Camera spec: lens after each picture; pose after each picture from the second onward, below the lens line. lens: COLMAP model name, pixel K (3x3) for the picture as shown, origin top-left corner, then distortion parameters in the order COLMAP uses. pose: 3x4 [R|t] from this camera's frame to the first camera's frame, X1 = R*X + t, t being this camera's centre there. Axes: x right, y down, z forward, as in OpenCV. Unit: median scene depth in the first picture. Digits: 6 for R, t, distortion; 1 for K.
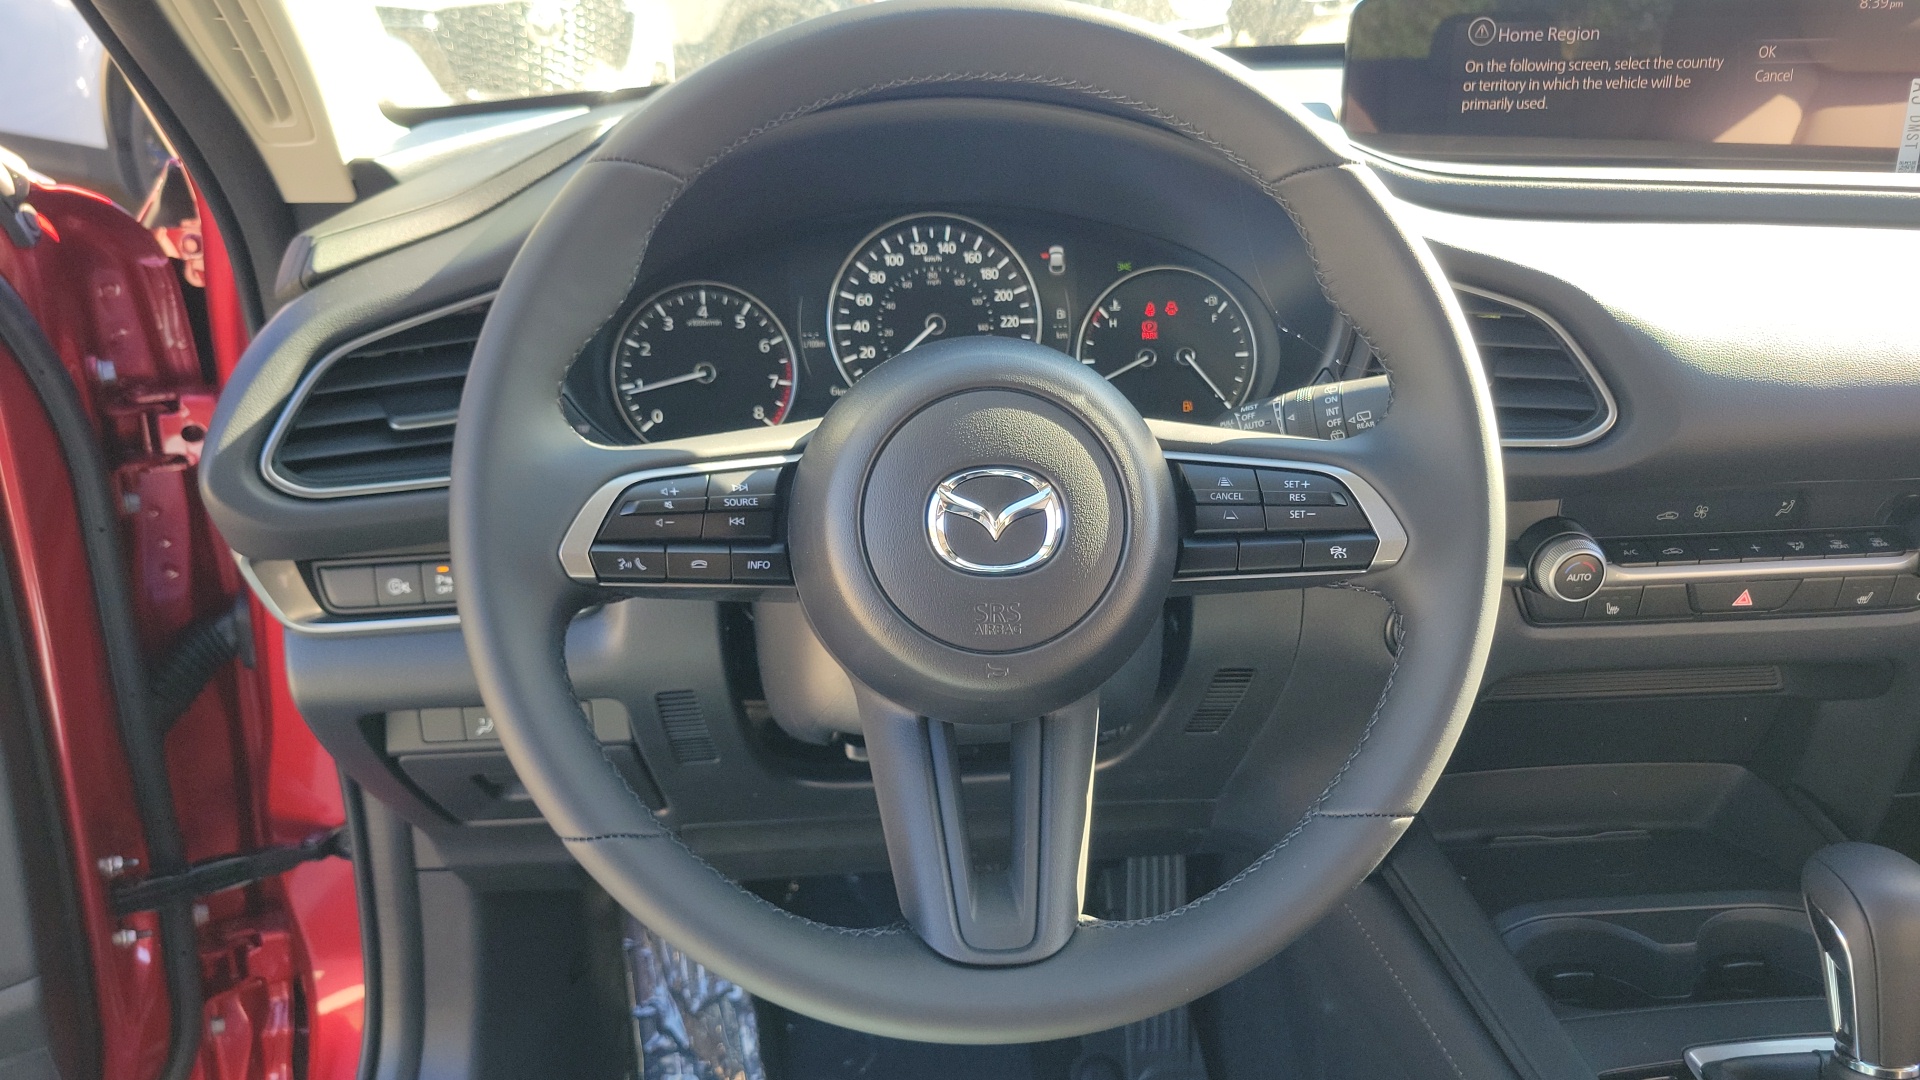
lens RADIAL K [[1492.2, 0, 960.0], [0, 1492.2, 540.0], [0, 0, 1]] dist [0.006432, -0.001089]
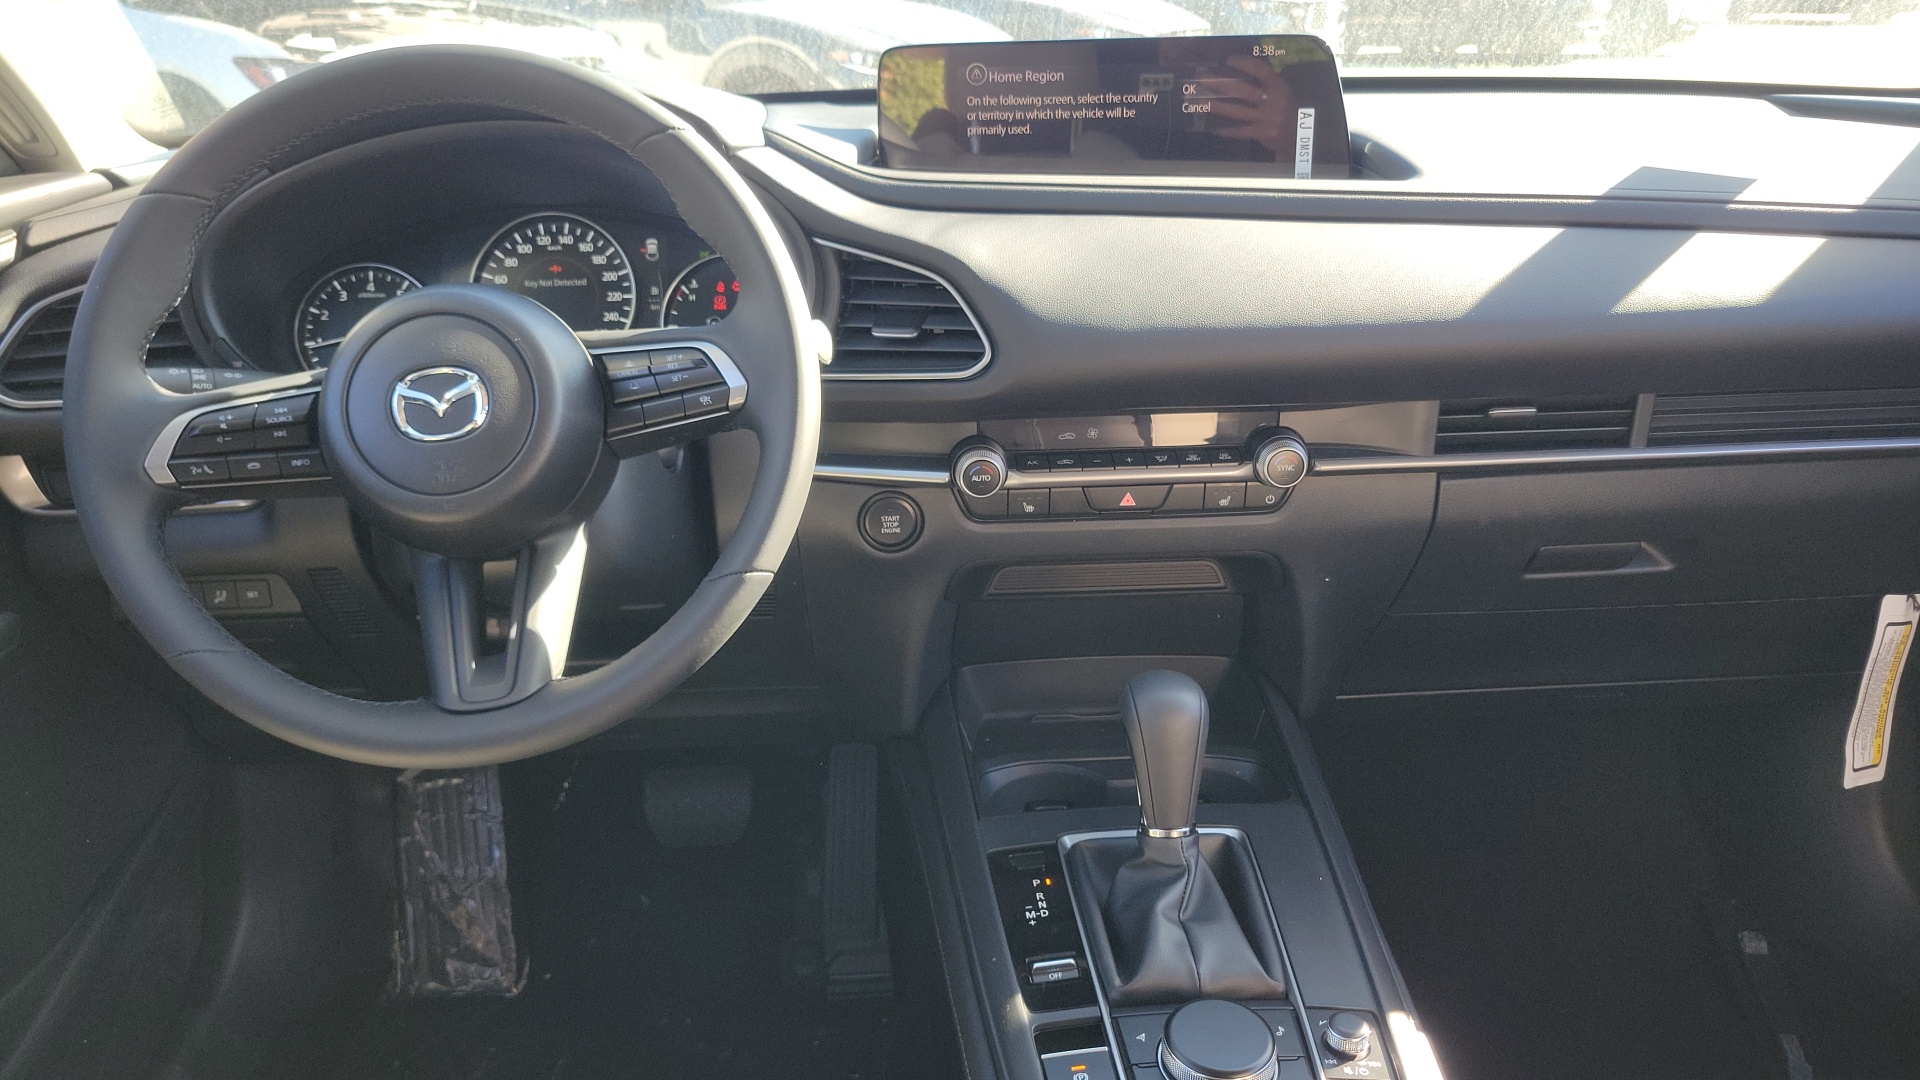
lens RADIAL K [[1484.0, 0, 960.0], [0, 1484.0, 540.0], [0, 0, 1]] dist [0.021259, -0.011714]
pose [[0.999794, 0.003667, -0.019947, 0.364204], [-0.004294, 0.999494, -0.031526, 0.105348], [0.019822, 0.031605, 0.999304, -0.278916]]
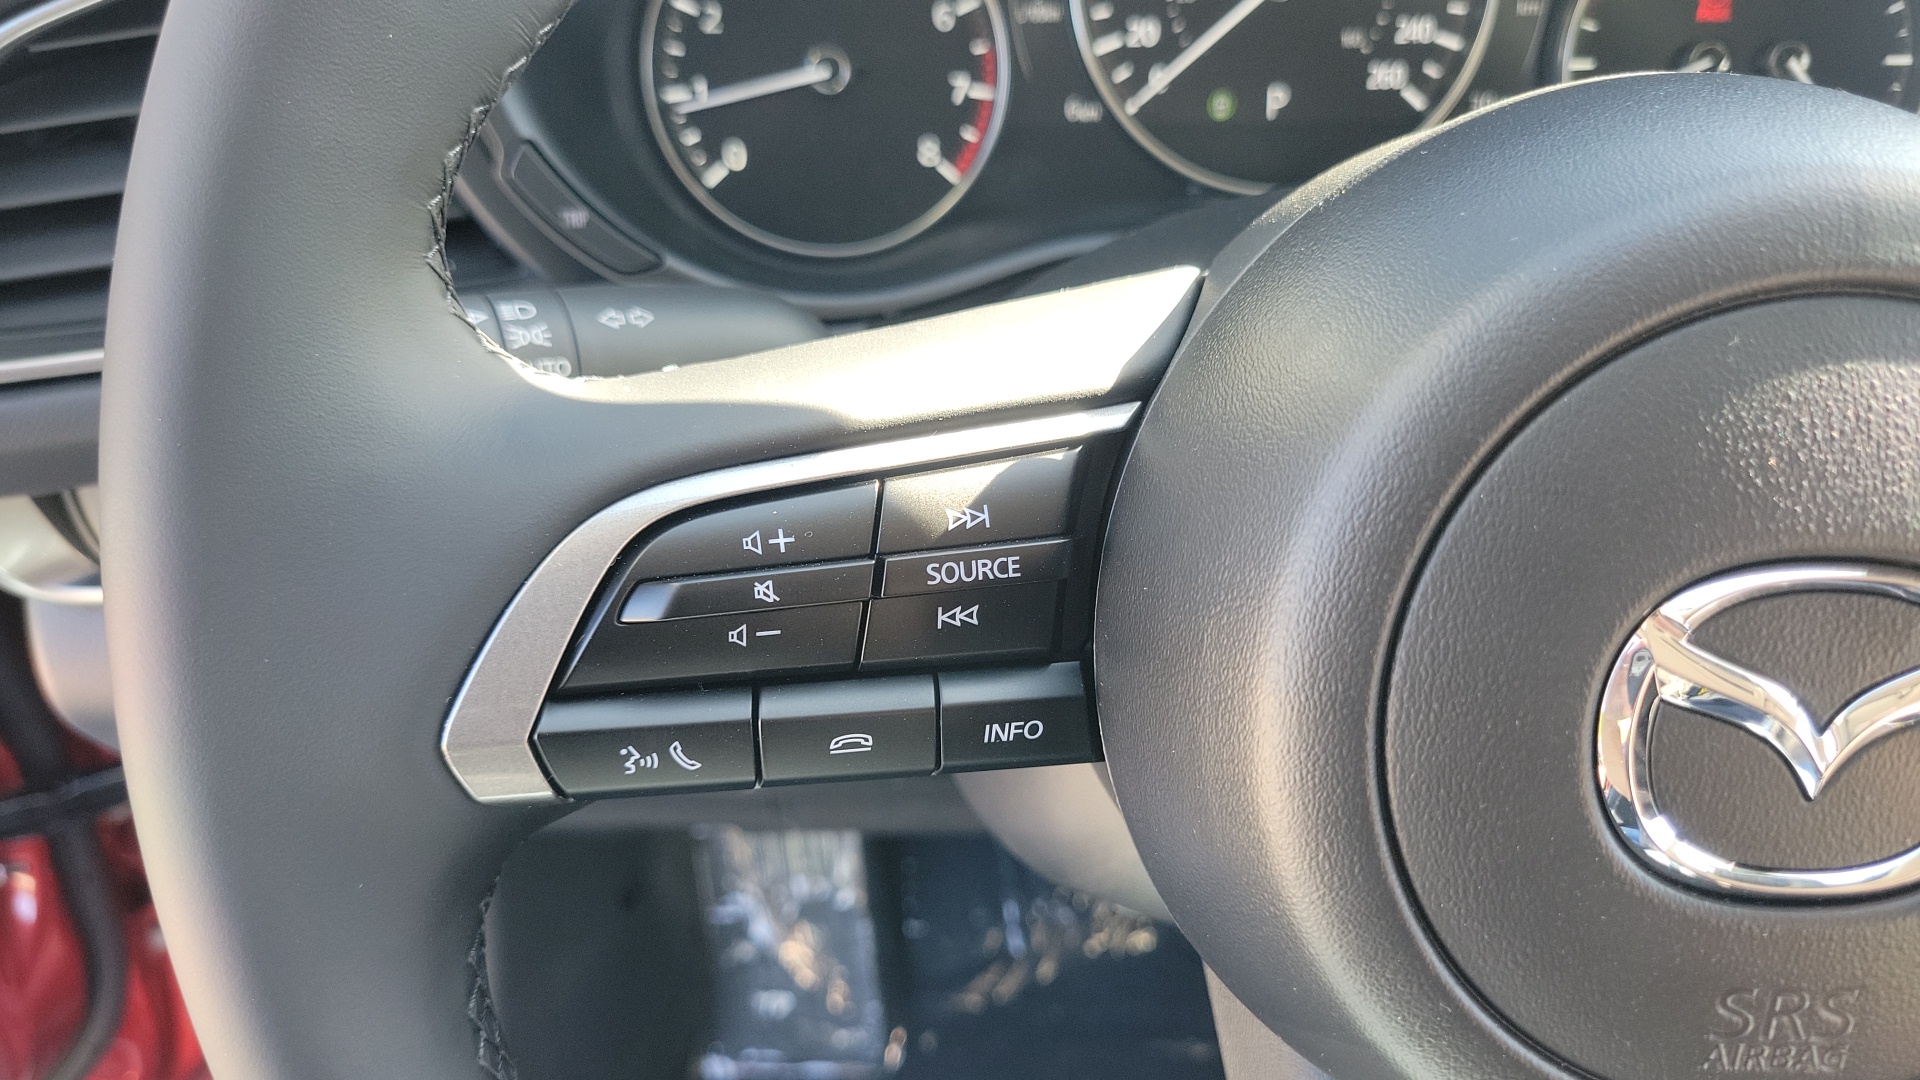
lens RADIAL K [[1492.2, 0, 960.0], [0, 1492.2, 540.0], [0, 0, 1]] dist [0.006432, -0.001089]
pose [[0.997826, 0.045554, -0.047626, -0.092933], [-0.032725, 0.969744, 0.241921, -0.079953], [0.057206, -0.239837, 0.969126, 0.464033]]
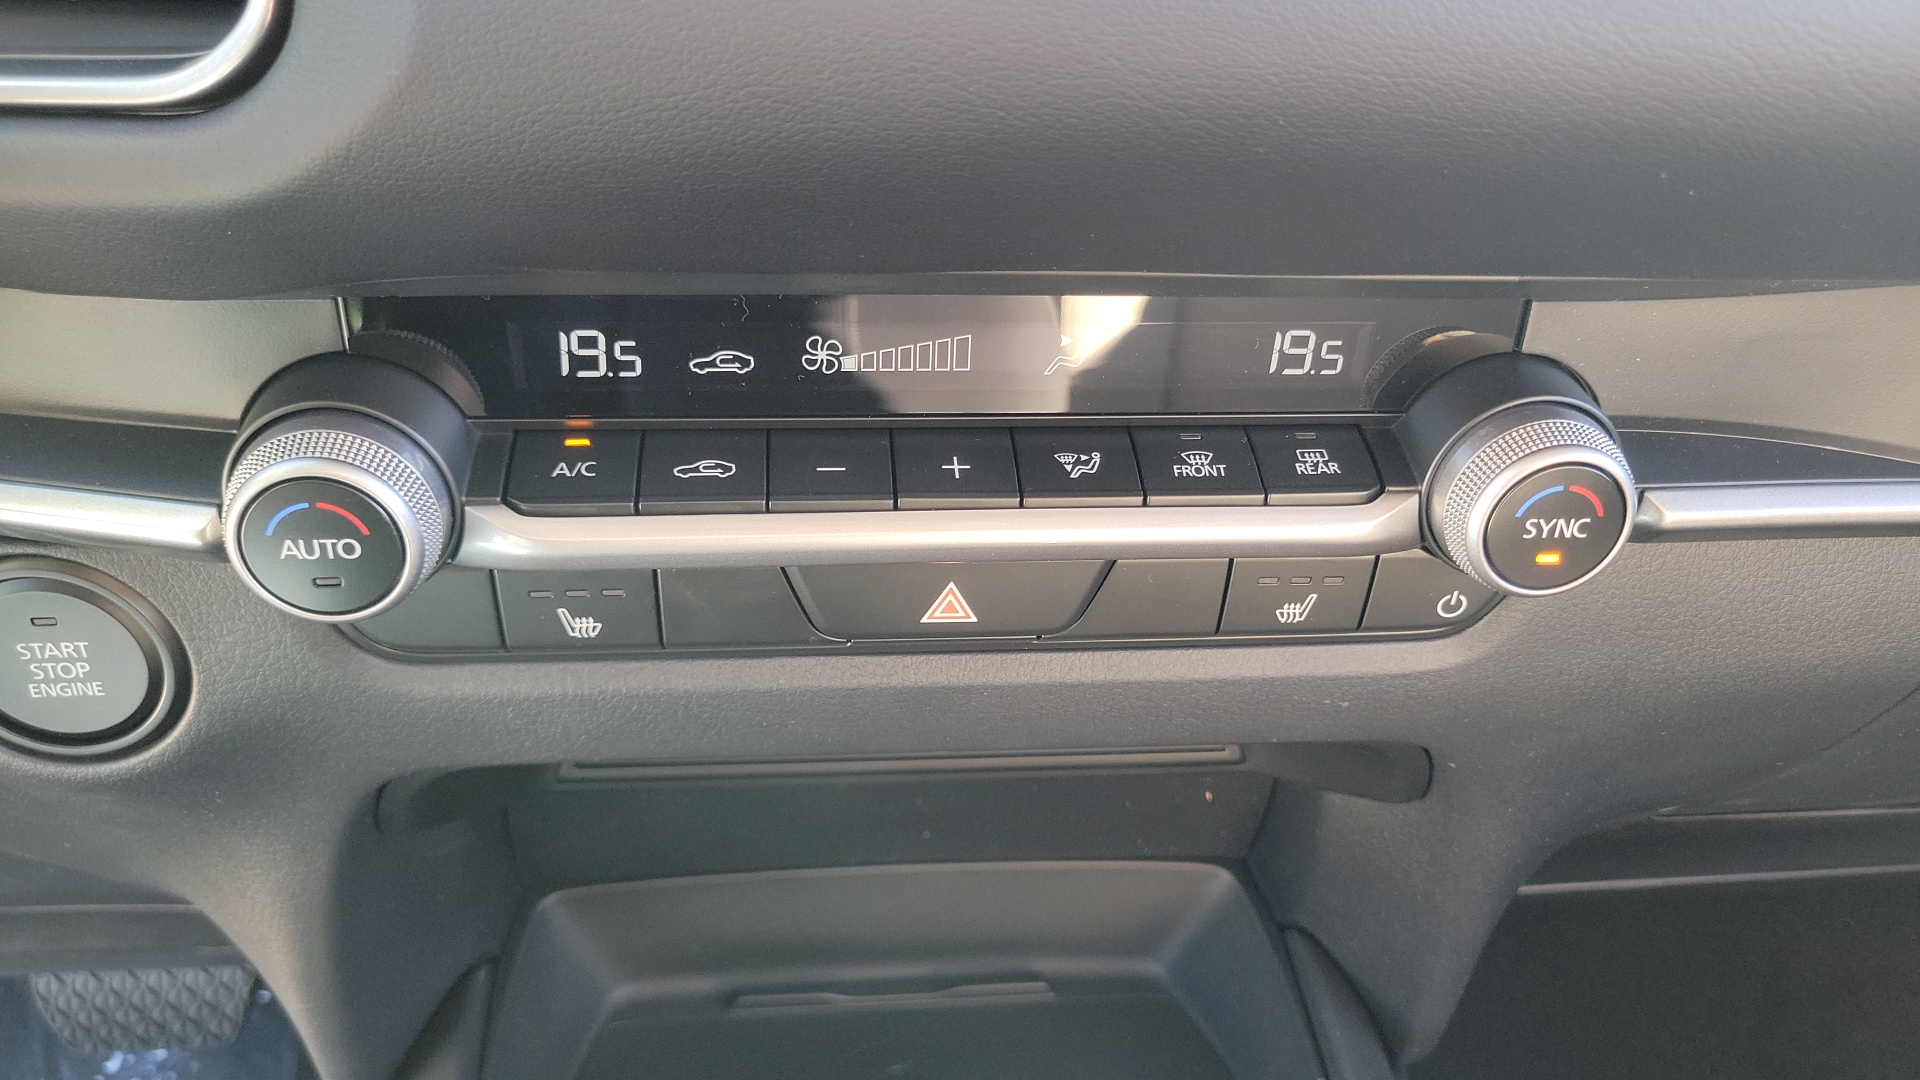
lens RADIAL K [[1492.2, 0, 960.0], [0, 1492.2, 540.0], [0, 0, 1]] dist [0.006432, -0.001089]
pose [[0.998123, 0.029806, 0.053497, 0.458952], [-0.035363, 0.993724, 0.106119, -0.012812], [-0.049999, -0.107812, 0.992913, 0.585971]]
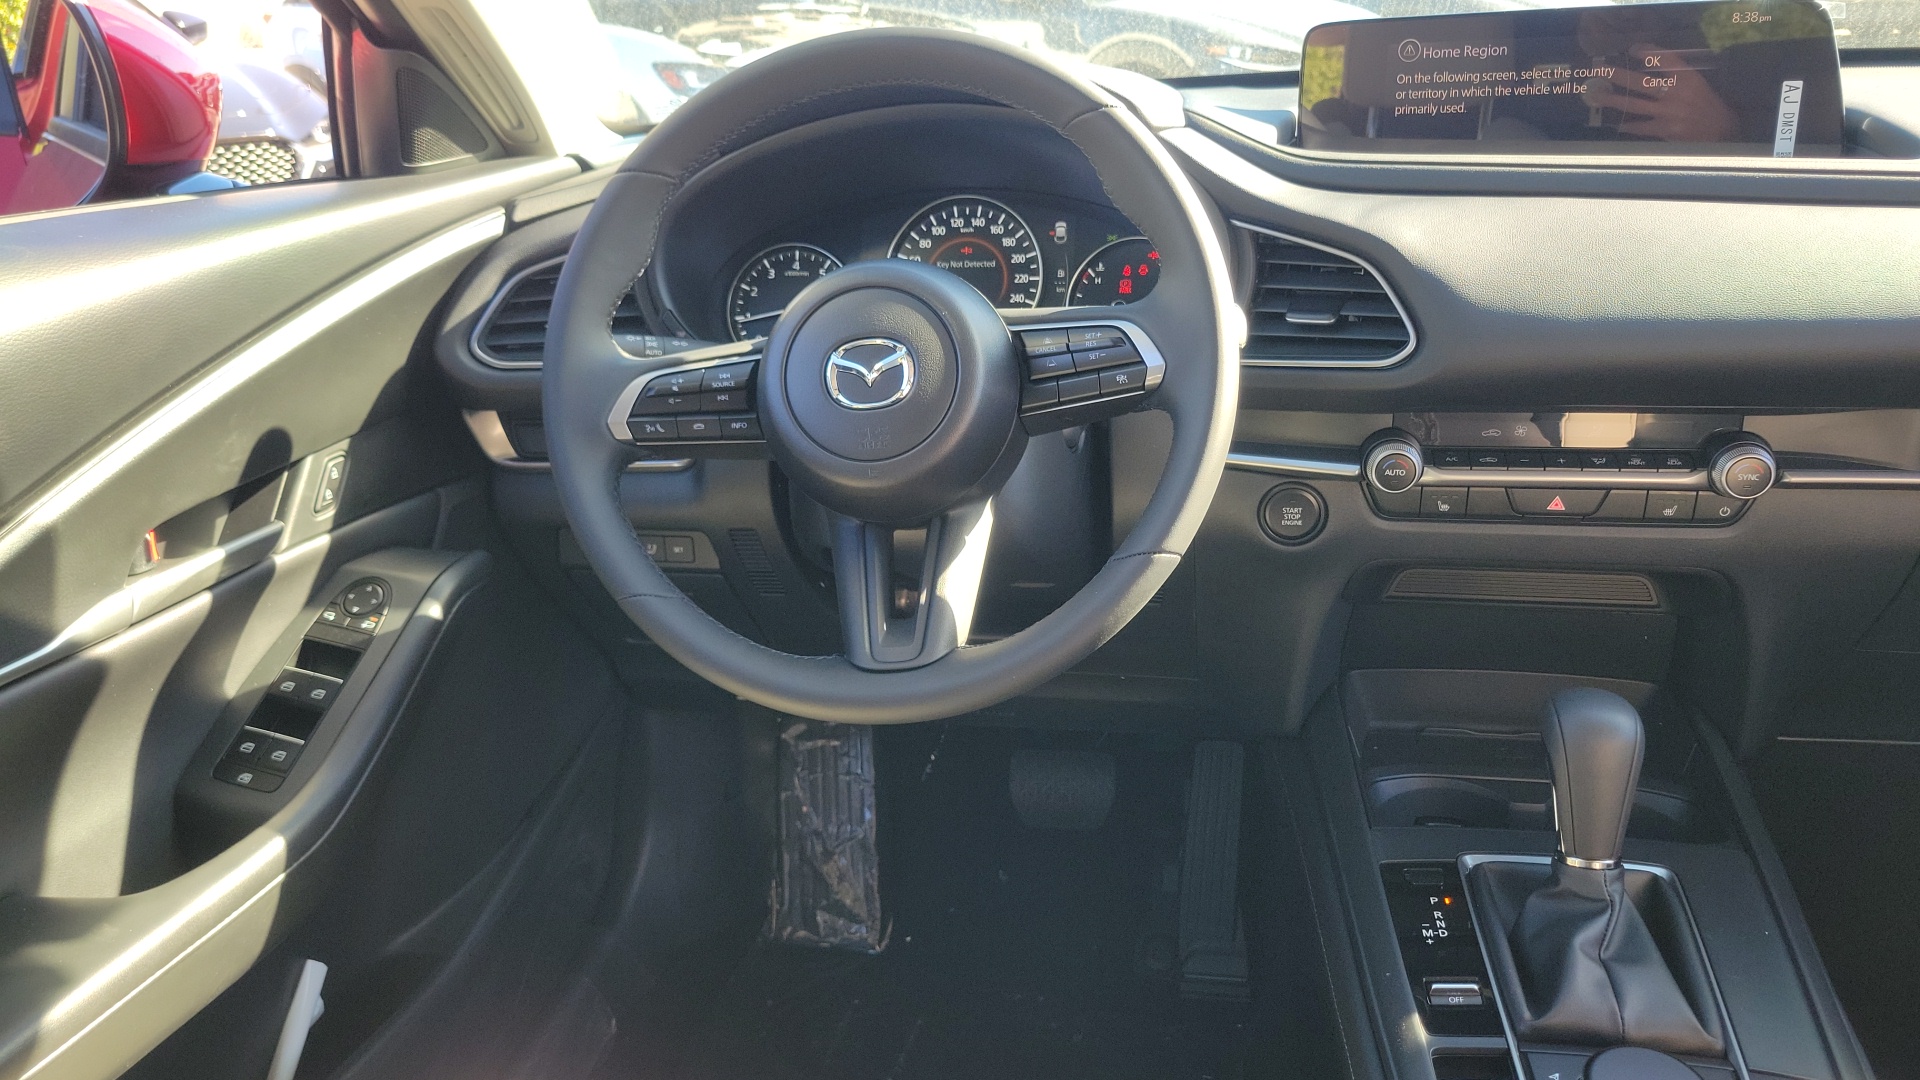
lens RADIAL K [[1484.5, 0, 945.1], [0, 1484.5, 550.9], [0, 0, 1]] dist [0.020323, -0.006423]
pose [[0.965458, 0.063577, -0.252685, 0.317965], [-0.069796, 0.997438, -0.015714, 0.119313], [0.251038, 0.032807, 0.967421, -0.276314]]
